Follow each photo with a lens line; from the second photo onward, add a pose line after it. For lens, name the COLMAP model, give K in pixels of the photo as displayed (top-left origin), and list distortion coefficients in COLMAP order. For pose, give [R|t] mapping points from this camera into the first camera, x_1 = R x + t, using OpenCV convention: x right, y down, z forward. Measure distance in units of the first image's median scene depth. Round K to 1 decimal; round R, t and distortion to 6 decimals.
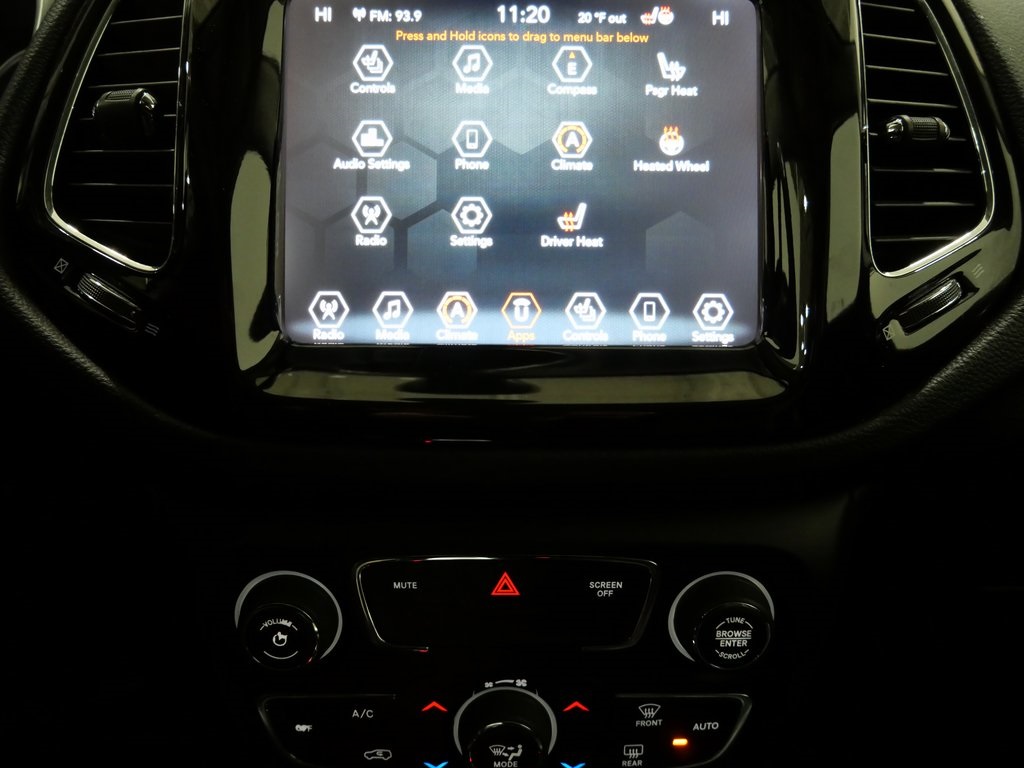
lens RADIAL K [[750.2, 0, 512.0], [0, 750.2, 384.0], [0, 0, 1]] dist [-0.036920, 0.003018]
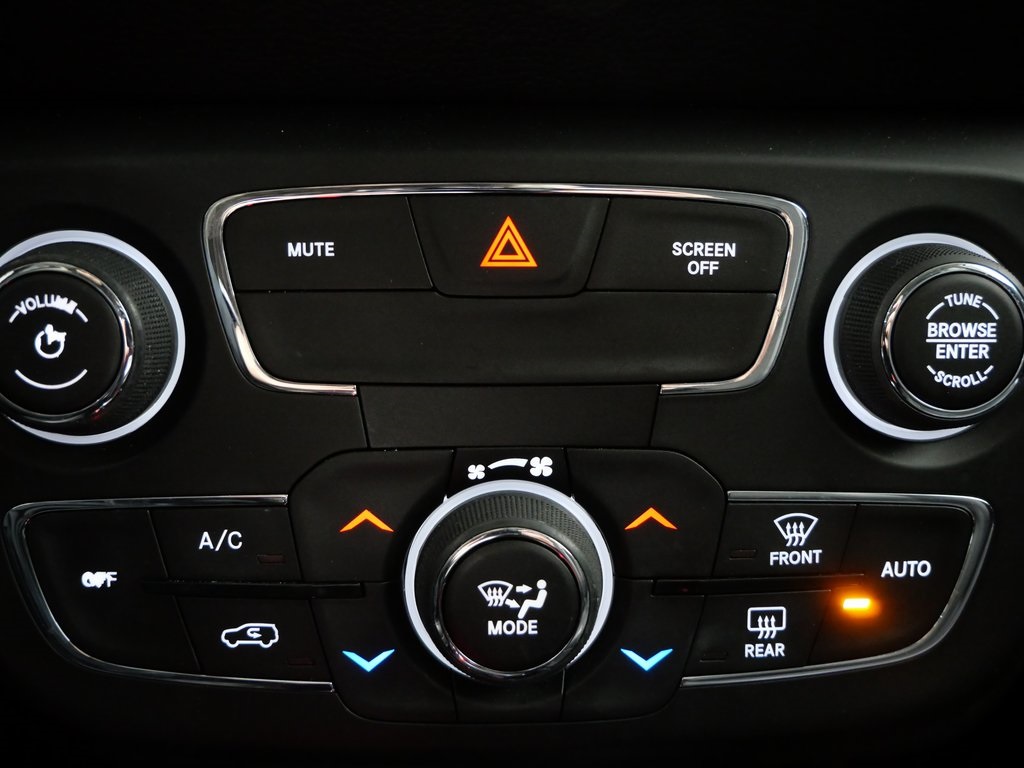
lens RADIAL K [[996.1, 0, 512.0], [0, 996.1, 384.0], [0, 0, 1]] dist [-0.012507, -0.005209]
pose [[0.999504, -0.009097, 0.030163, -0.028248], [0.013371, 0.989386, -0.144695, 0.466138], [-0.028526, 0.145026, 0.989016, 0.347961]]
